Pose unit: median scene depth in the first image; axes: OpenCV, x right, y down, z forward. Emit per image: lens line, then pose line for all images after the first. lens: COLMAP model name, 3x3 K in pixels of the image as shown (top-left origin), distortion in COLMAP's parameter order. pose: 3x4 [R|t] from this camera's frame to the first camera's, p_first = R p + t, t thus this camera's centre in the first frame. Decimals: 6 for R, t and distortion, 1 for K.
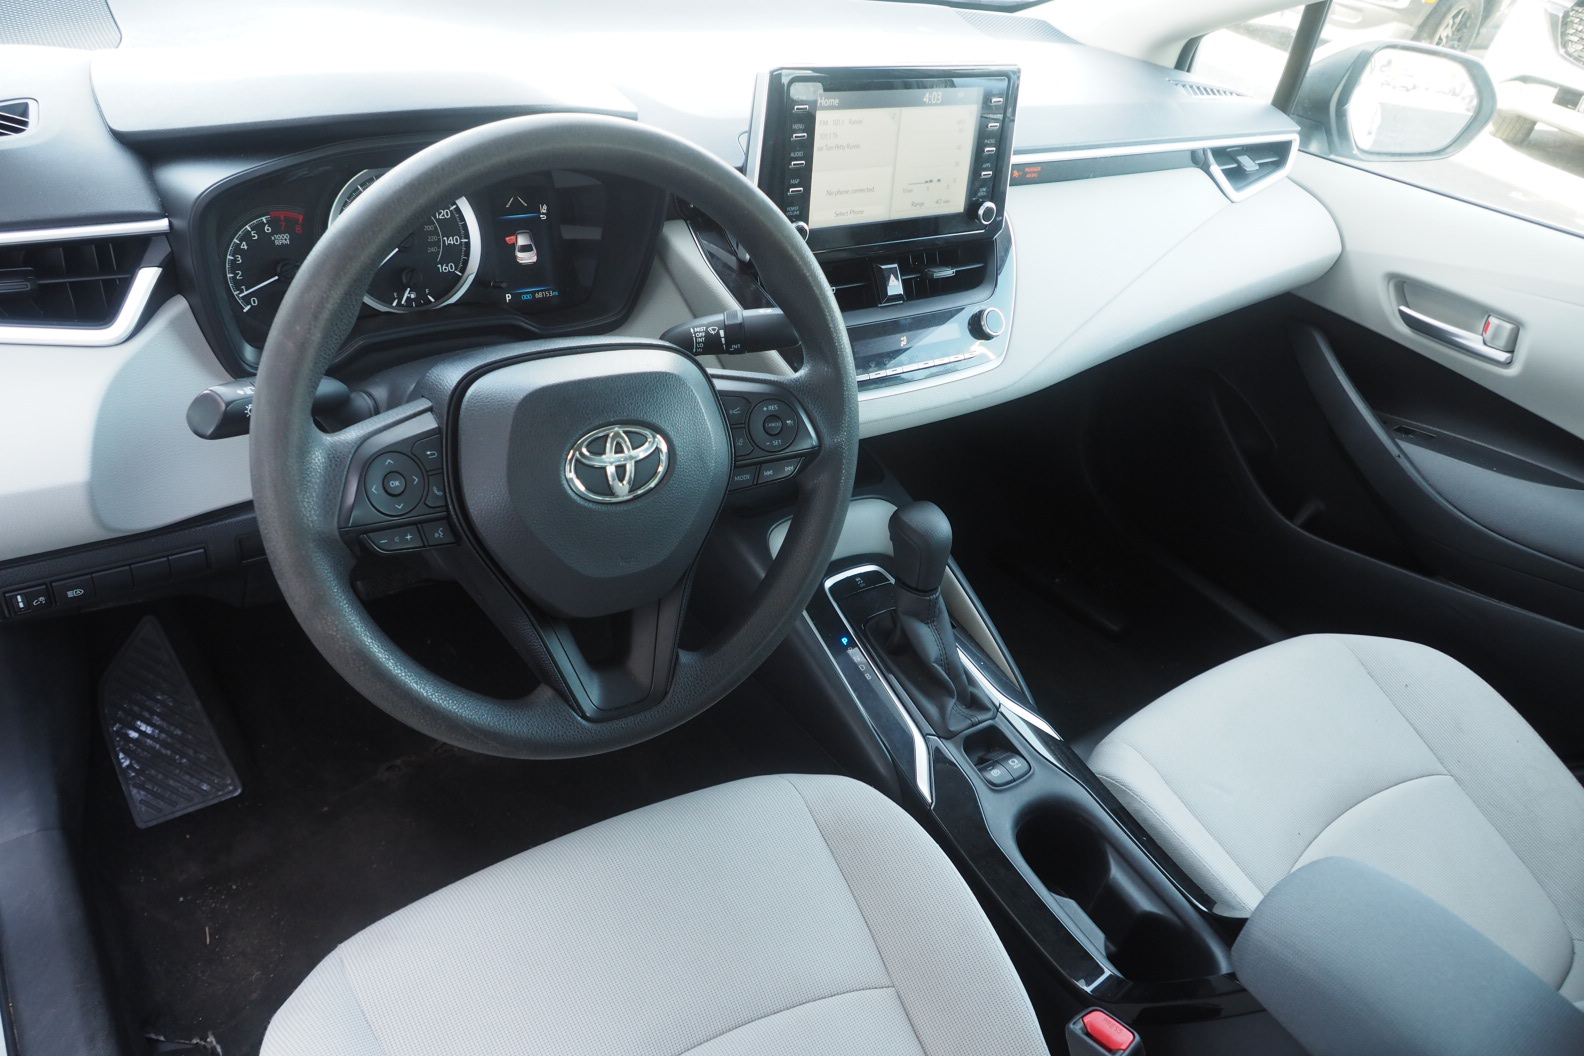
lens RADIAL K [[1128.0, 0, 792.0], [0, 1128.0, 528.0], [0, 0, 1]] dist [-0.010370, -0.000347]
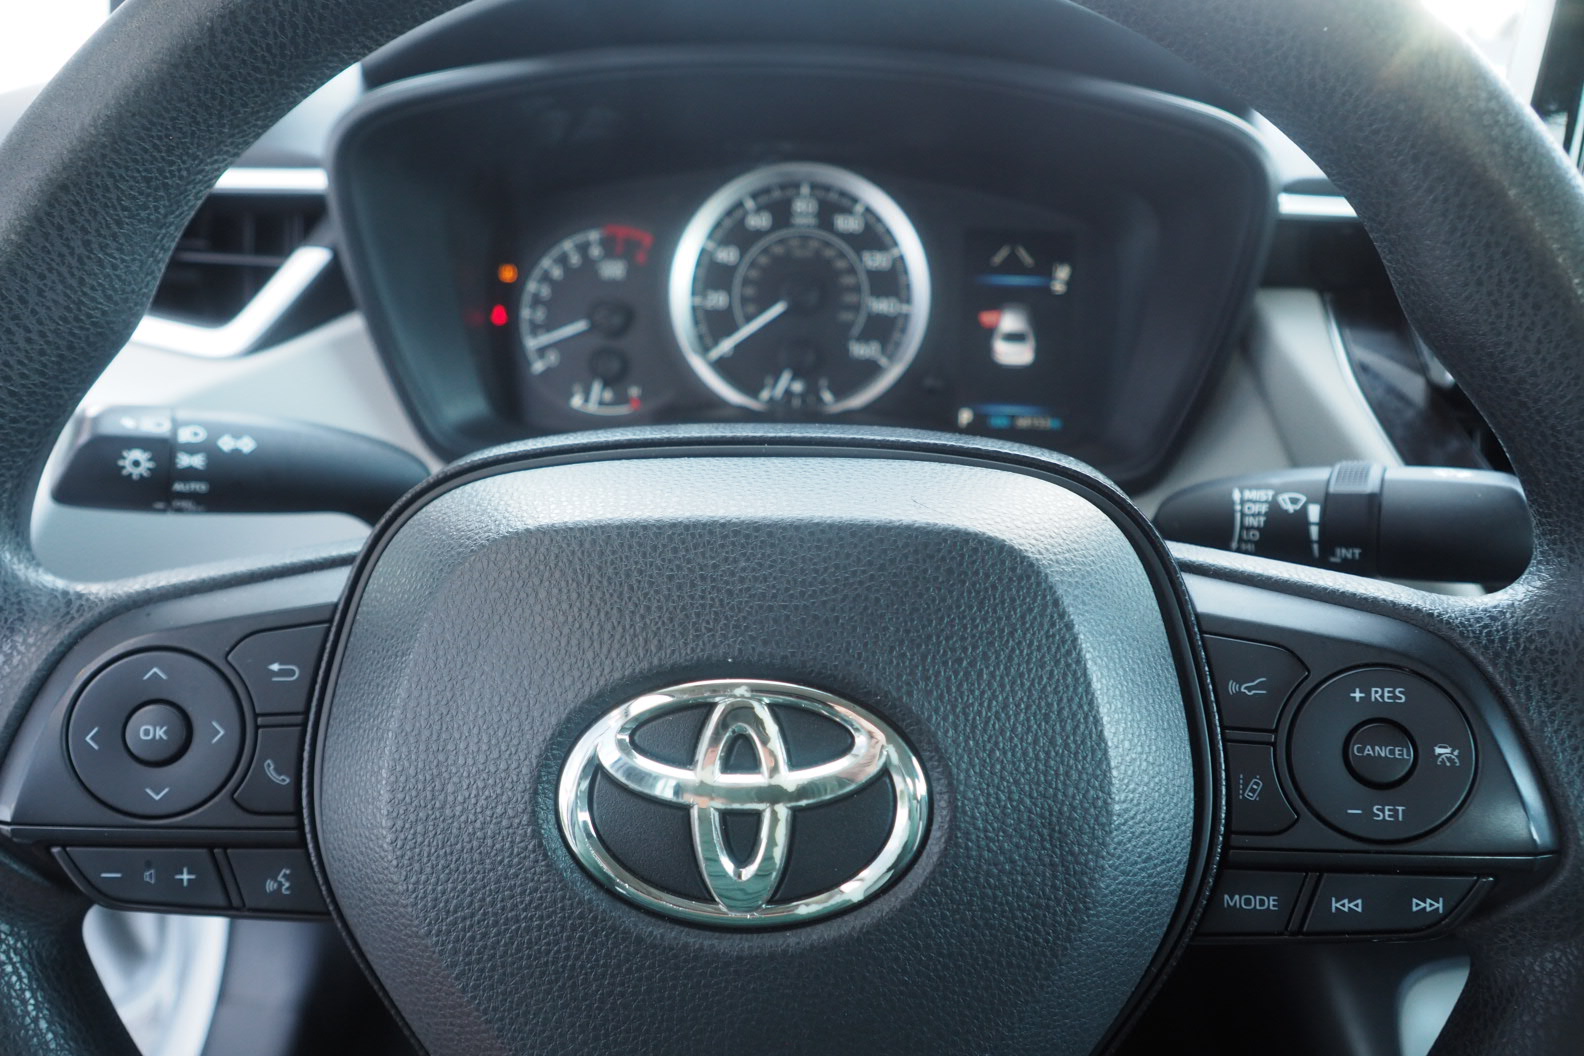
lens RADIAL K [[1105.1, 0, 792.0], [0, 1105.1, 528.0], [0, 0, 1]] dist [-0.040449, 0.000859]
pose [[0.792447, 0.159215, -0.588794, 0.014781], [-0.269344, 0.957455, -0.103601, -0.070214], [0.547250, 0.240686, 0.801616, 0.522235]]
